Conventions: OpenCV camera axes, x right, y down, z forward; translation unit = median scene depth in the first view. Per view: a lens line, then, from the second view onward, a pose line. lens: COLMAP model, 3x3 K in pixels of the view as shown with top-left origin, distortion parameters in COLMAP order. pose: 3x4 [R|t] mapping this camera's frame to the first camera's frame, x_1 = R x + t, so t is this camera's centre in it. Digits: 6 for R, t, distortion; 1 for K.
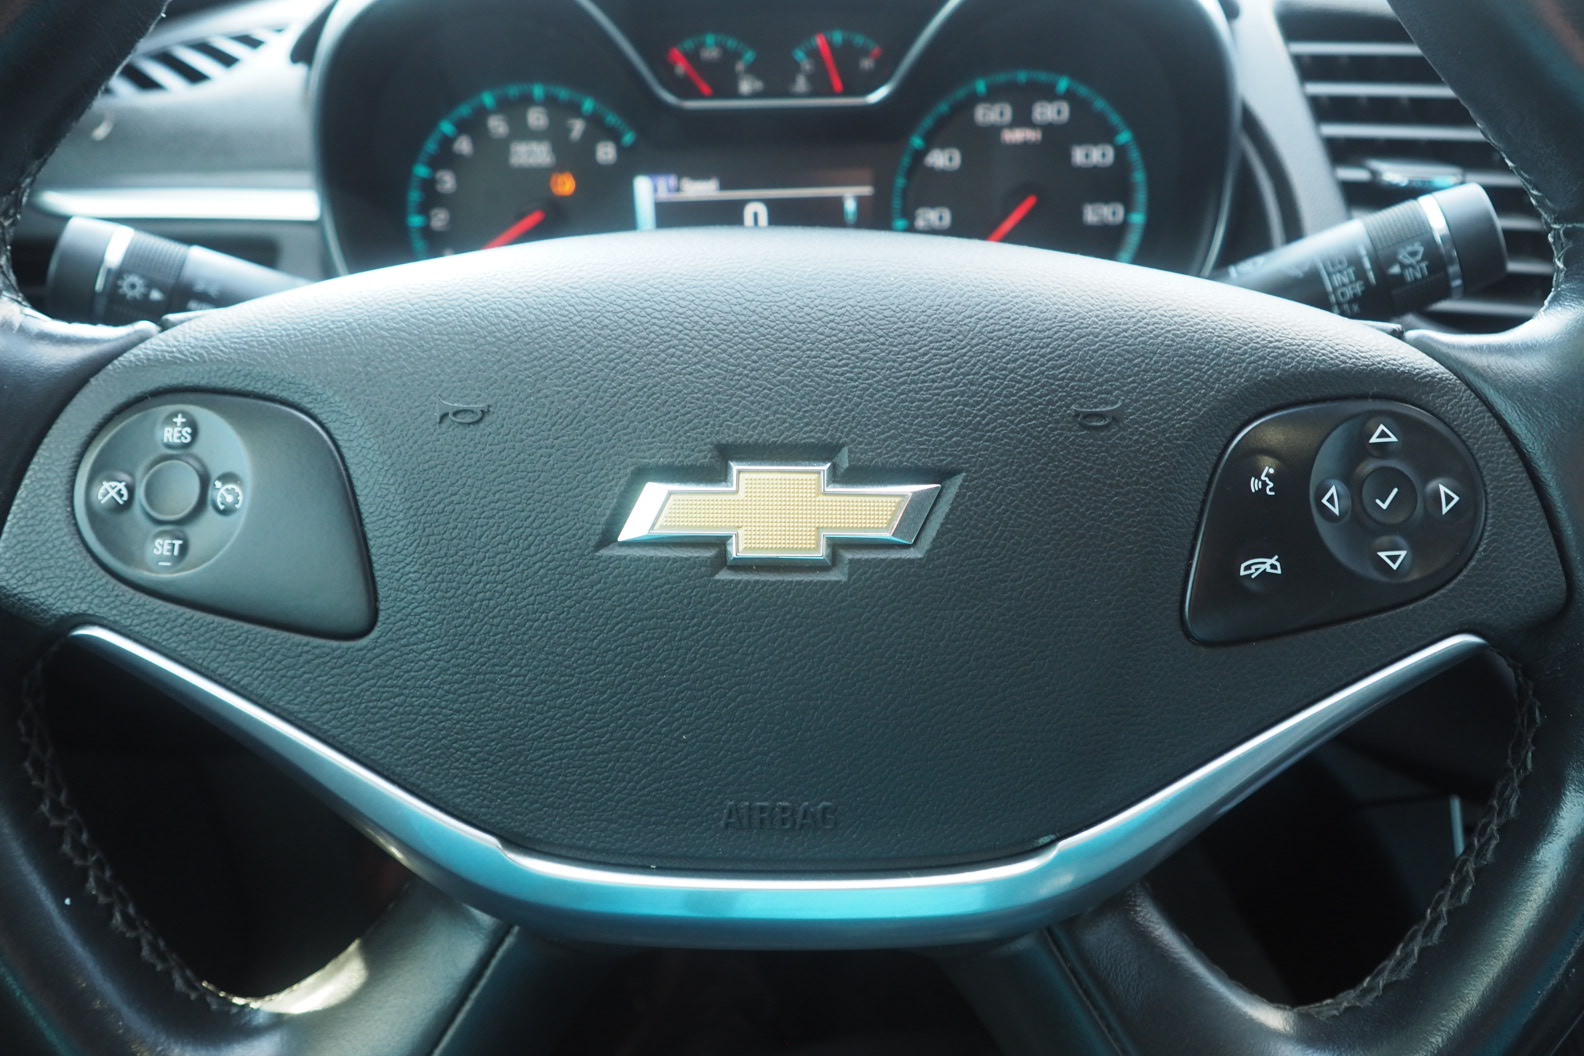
lens RADIAL K [[1126.4, 0, 816.3], [0, 1126.4, 531.7], [0, 0, 1]] dist [-0.021744, 0.000087]
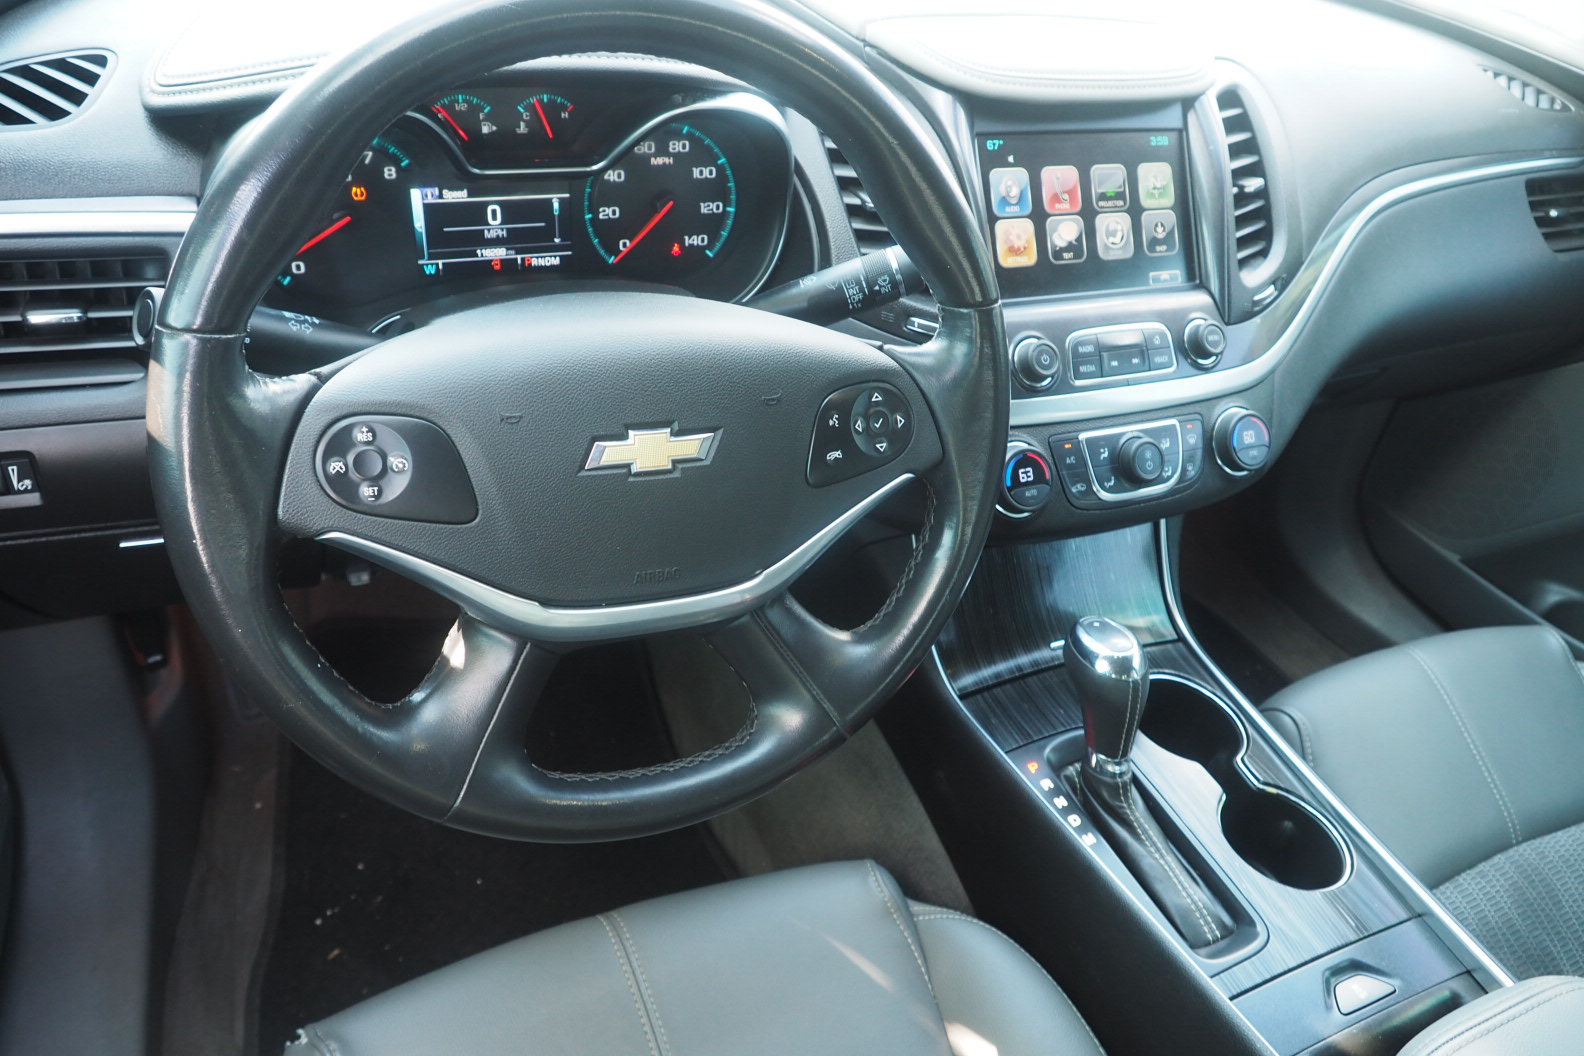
lens RADIAL K [[1126.4, 0, 799.5], [0, 1126.4, 530.5], [0, 0, 1]] dist [-0.021744, 0.000087]
pose [[0.914822, -0.114412, 0.387312, -0.631297], [0.042809, 0.981101, 0.188702, -0.263868], [-0.401582, -0.156048, 0.902431, -1.193987]]
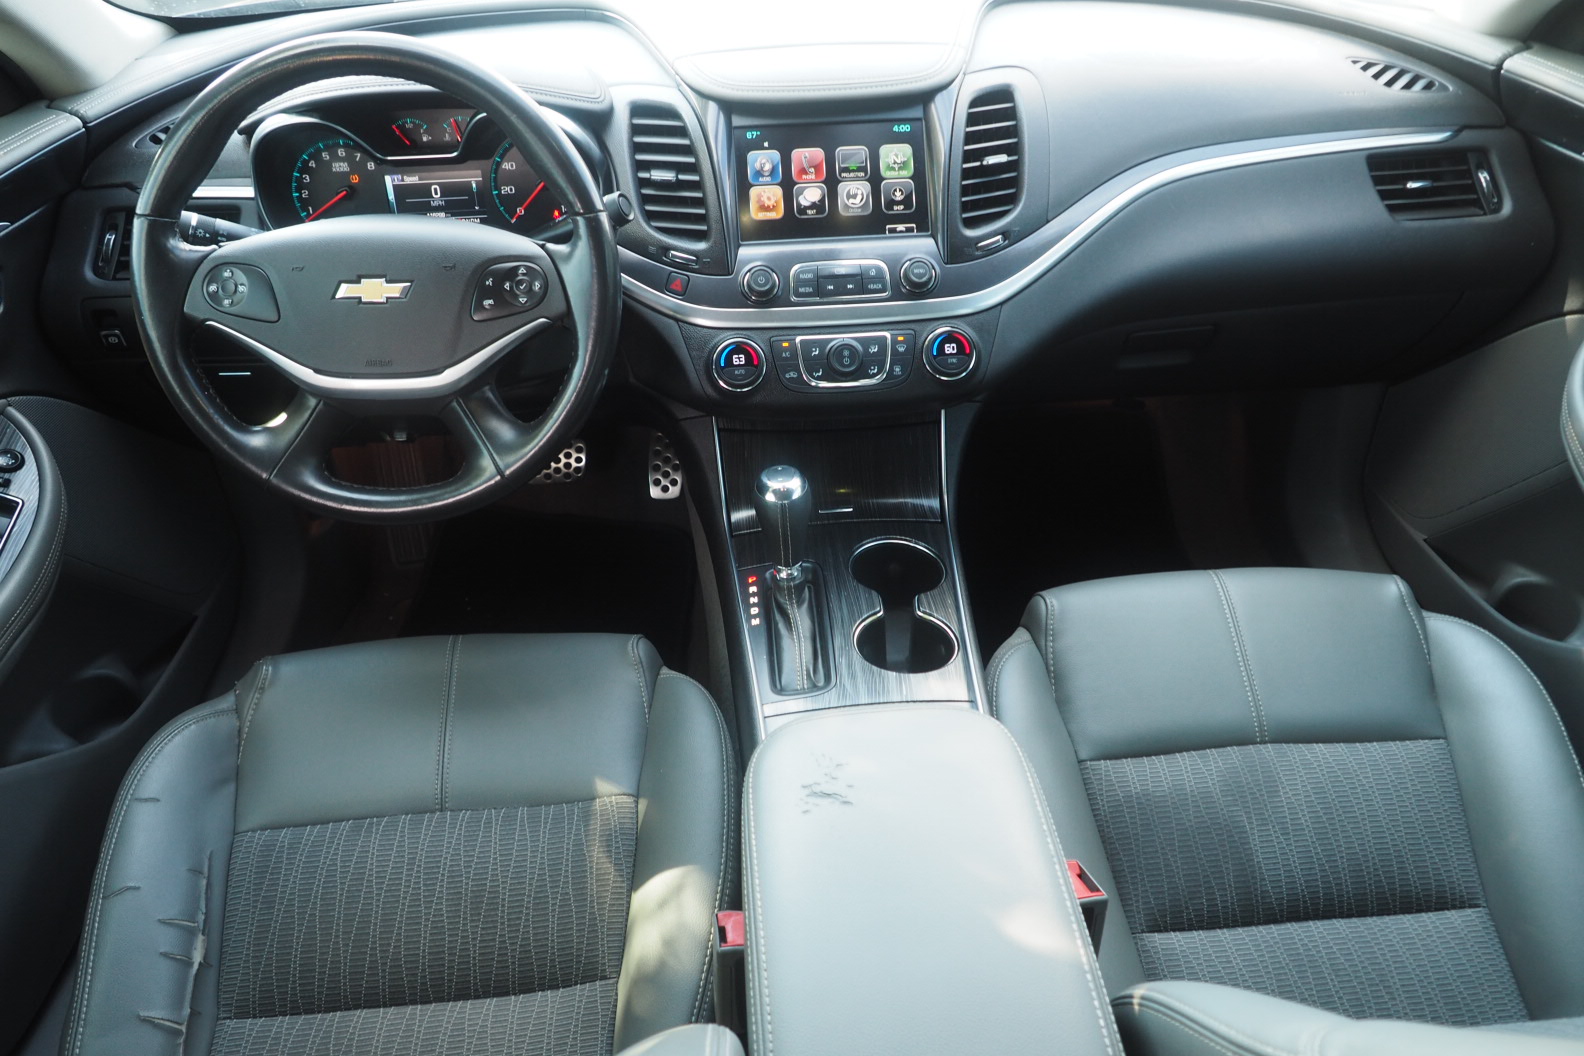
lens RADIAL K [[1095.6, 0, 789.6], [0, 1095.6, 526.8], [0, 0, 1]] dist [-0.010259, -0.000570]
pose [[0.999429, -0.017610, 0.028821, 1.302671], [0.014320, 0.993756, 0.110654, 0.402764], [-0.030590, -0.110178, 0.993441, -3.021286]]
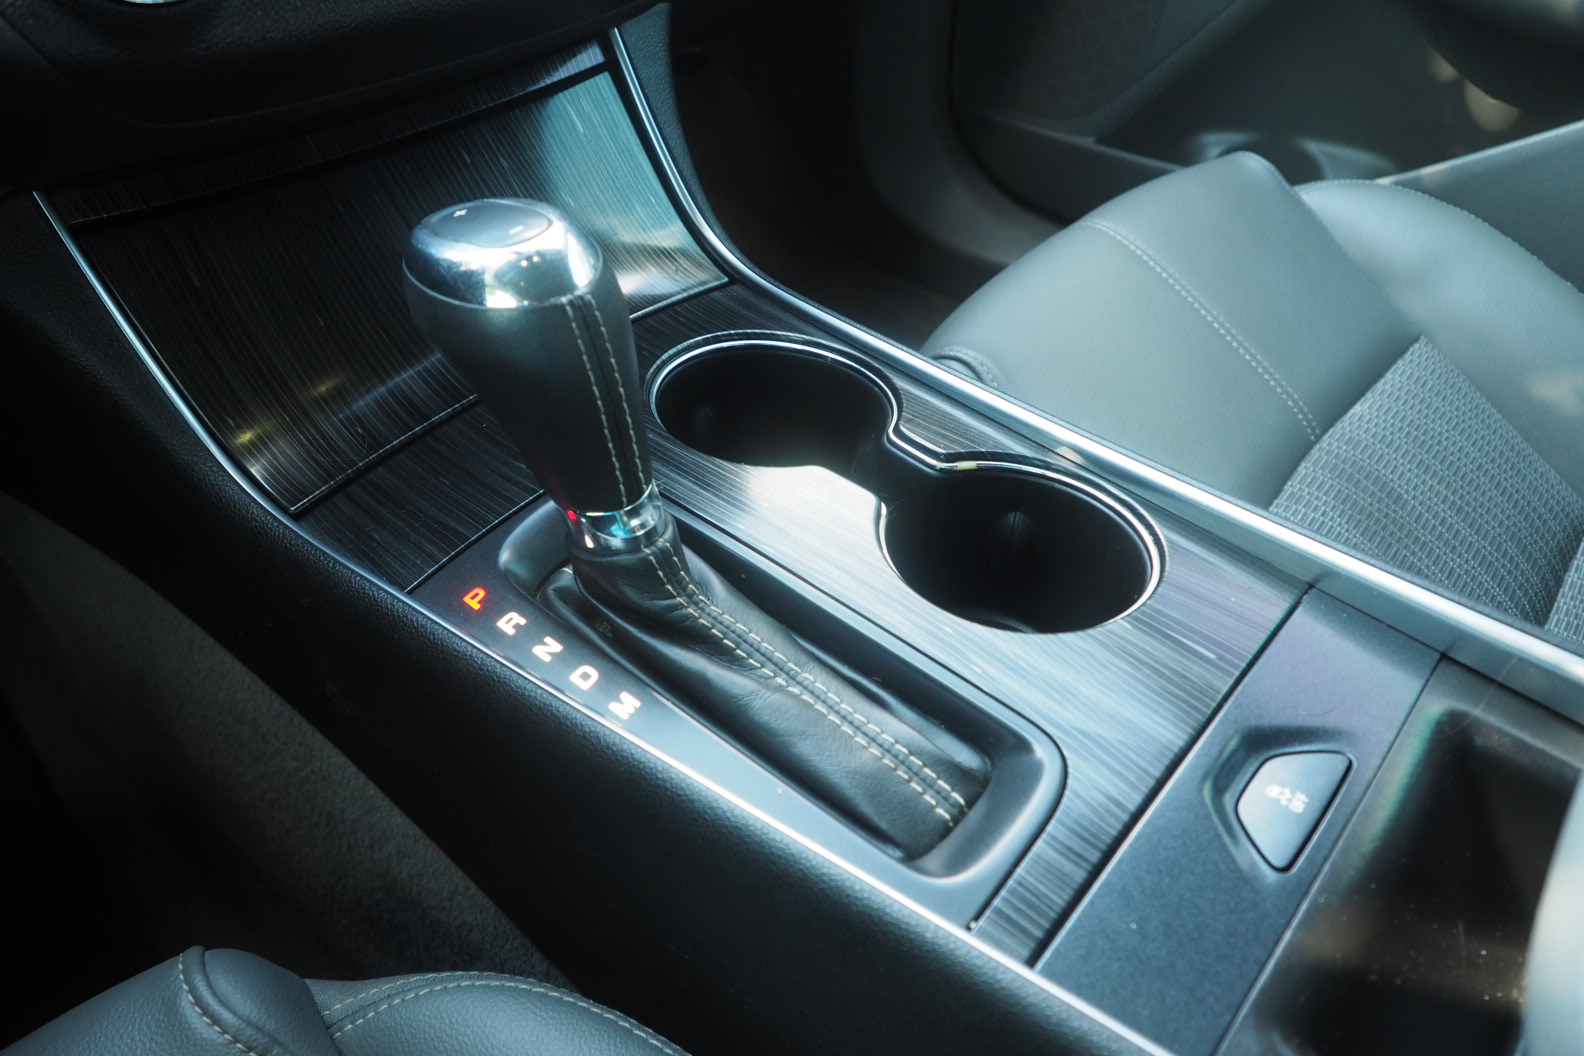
lens RADIAL K [[1152.0, 0, 800.6], [0, 1152.0, 522.8], [0, 0, 1]] dist [-0.033417, -0.000670]
pose [[0.675143, -0.448210, 0.585910, 0.709831], [0.306221, 0.892869, 0.330171, 0.660639], [-0.671127, -0.043495, 0.740066, 0.083740]]
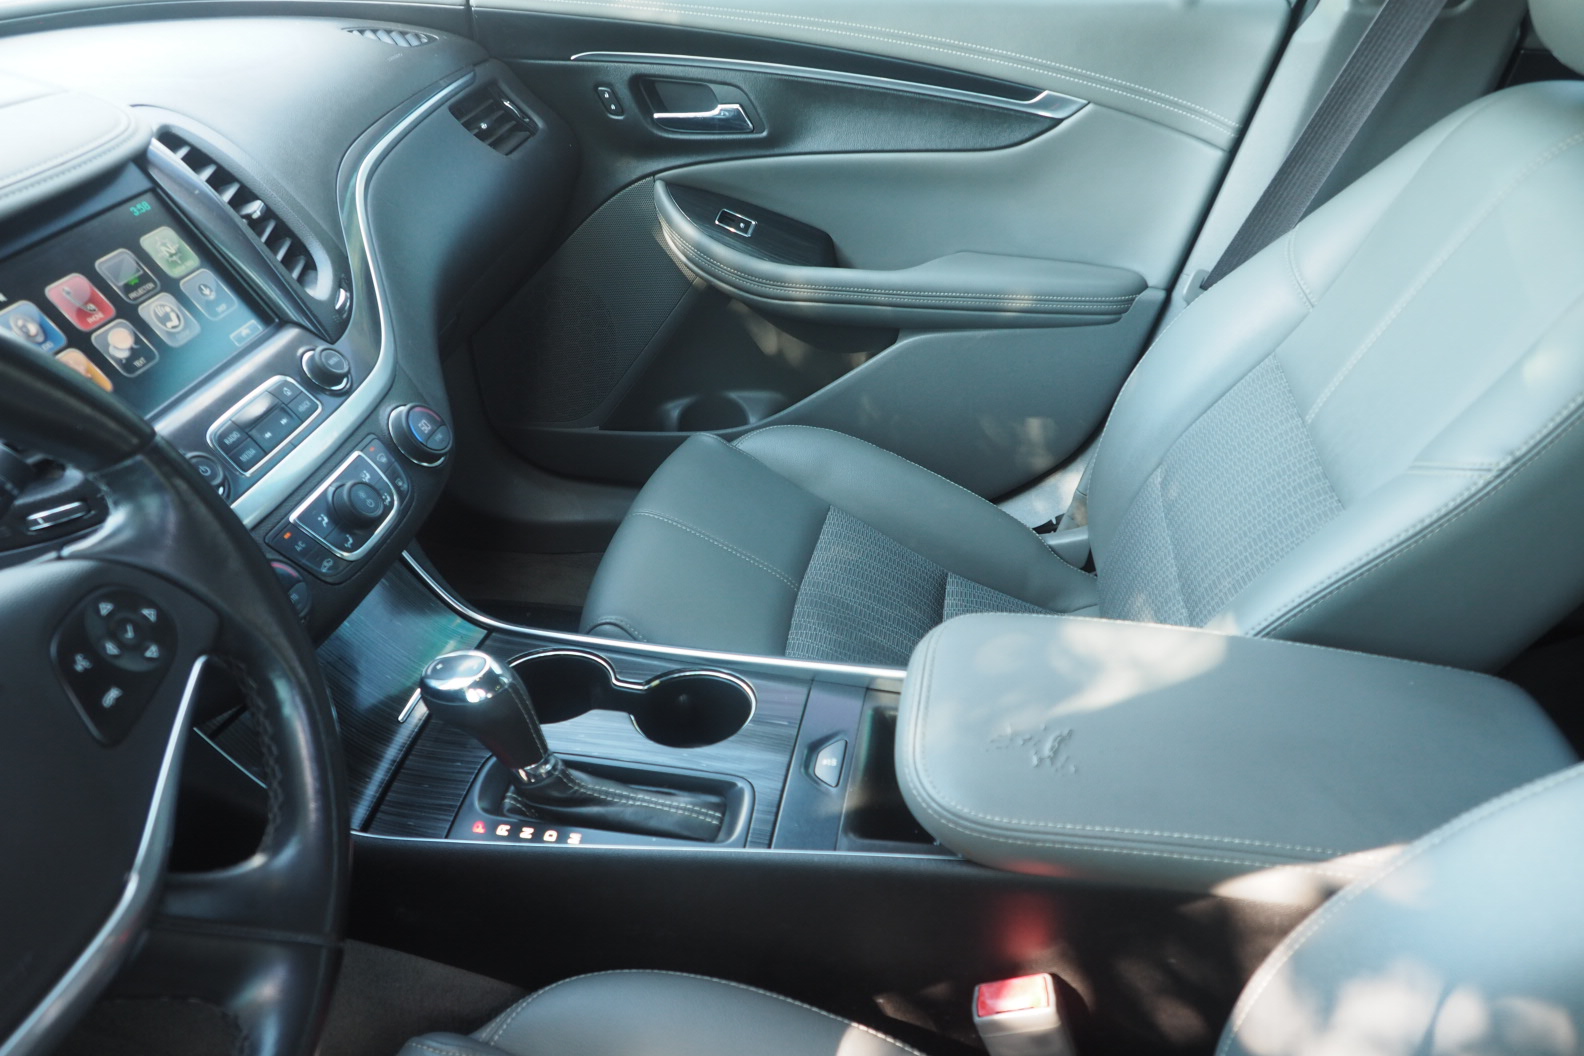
lens RADIAL K [[1134.7, 0, 788.0], [0, 1134.7, 535.8], [0, 0, 1]] dist [-0.021854, 0.003066]
pose [[0.223386, -0.523662, 0.822117, -0.769224], [0.473578, 0.795500, 0.378026, -0.354312], [-0.851952, 0.304891, 0.425699, -0.890471]]
